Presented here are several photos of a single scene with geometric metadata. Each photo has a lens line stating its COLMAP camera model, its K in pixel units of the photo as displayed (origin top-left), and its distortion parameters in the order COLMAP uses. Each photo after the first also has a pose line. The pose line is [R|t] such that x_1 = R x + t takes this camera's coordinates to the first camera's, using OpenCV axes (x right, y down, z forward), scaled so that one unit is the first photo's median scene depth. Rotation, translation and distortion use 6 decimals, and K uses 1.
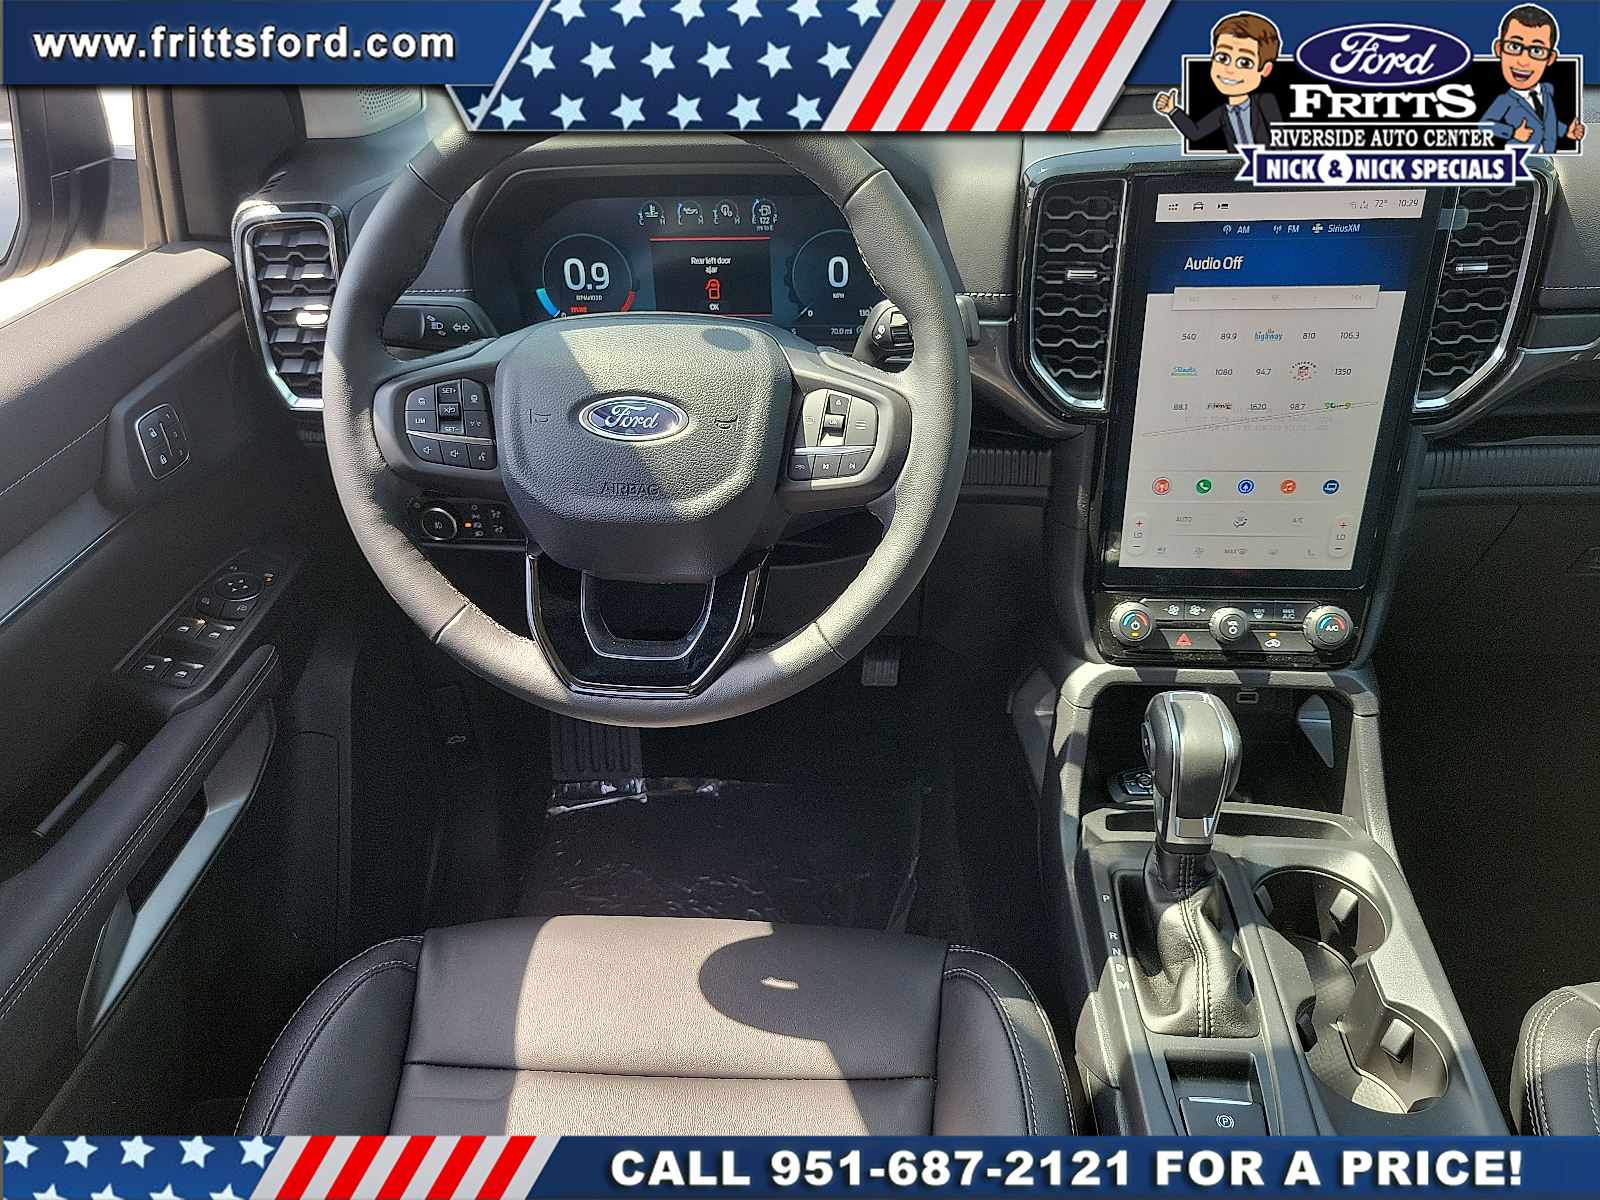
lens RADIAL K [[1197.5, 0, 792.3], [0, 1197.5, 603.2], [0, 0, 1]] dist [0.028951, -0.003499]
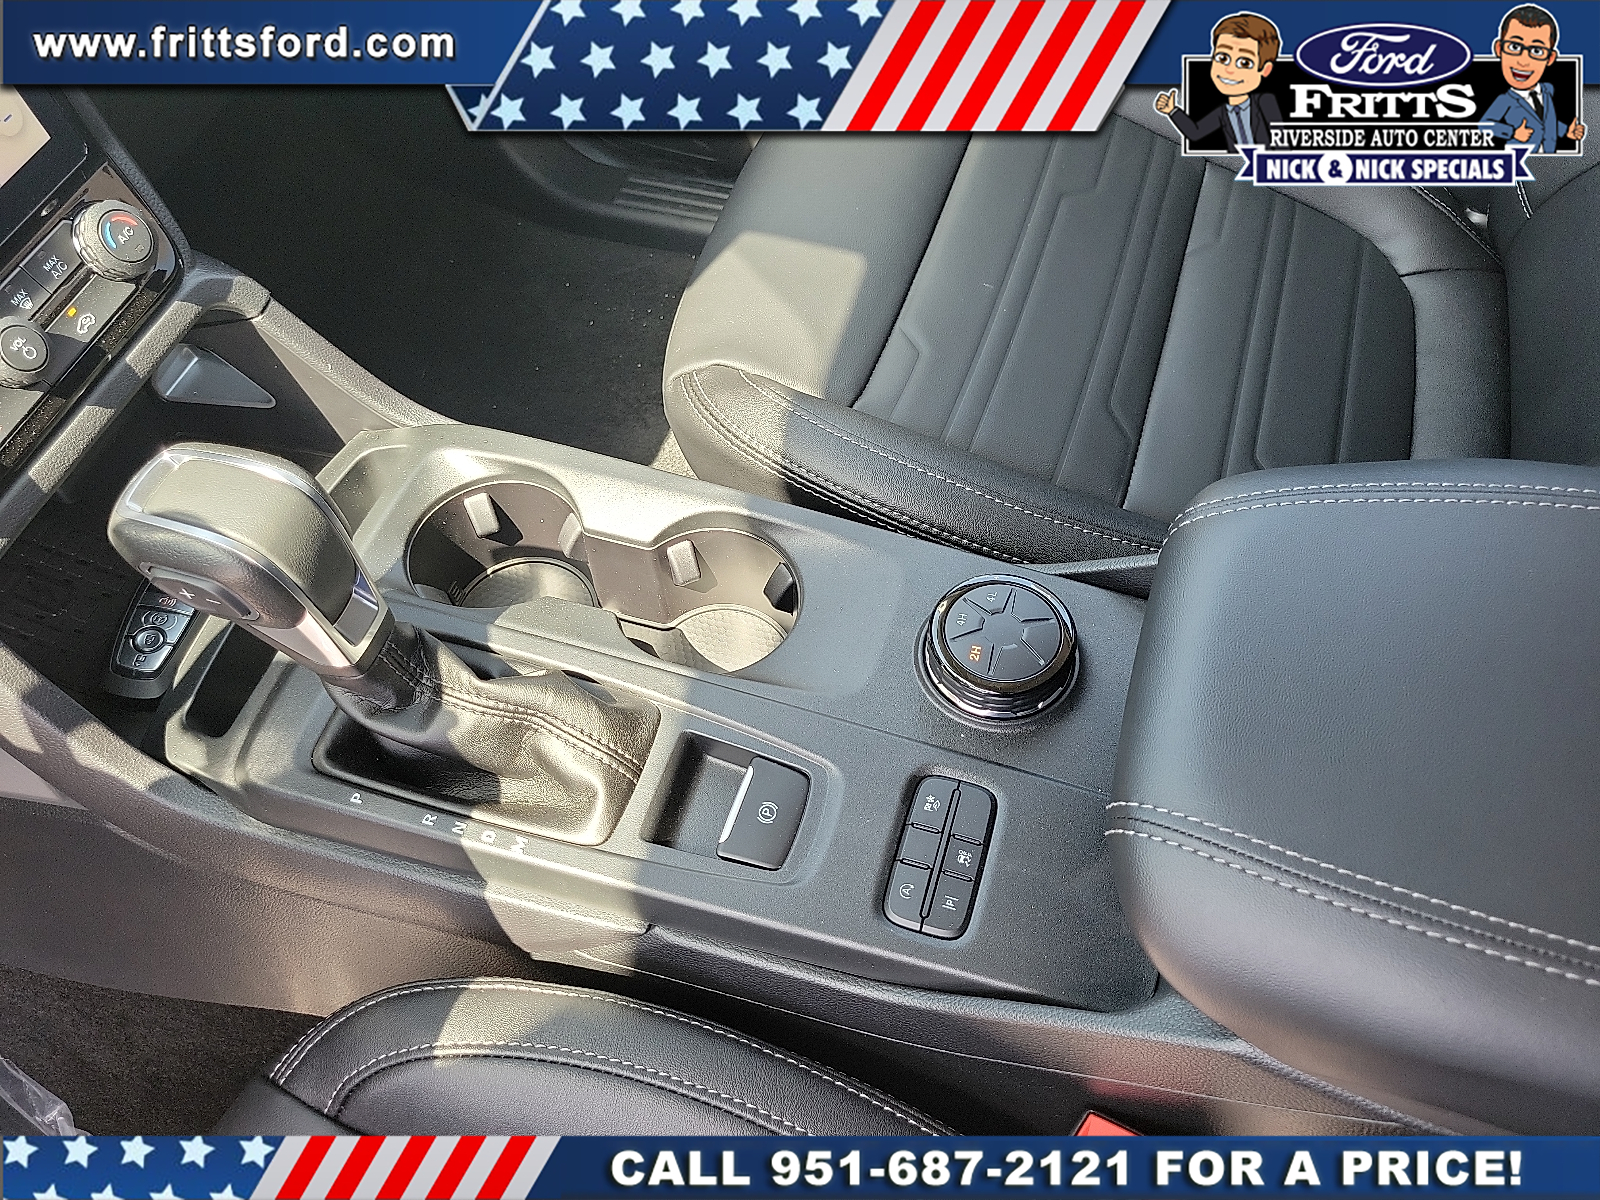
lens RADIAL K [[1197.5, 0, 785.4], [0, 1197.5, 609.2], [0, 0, 1]] dist [0.028951, -0.003499]
pose [[0.212020, -0.804272, 0.555152, 0.042867], [0.540385, 0.569804, 0.619118, -0.065637], [-0.814268, 0.168730, 0.555426, 0.435750]]
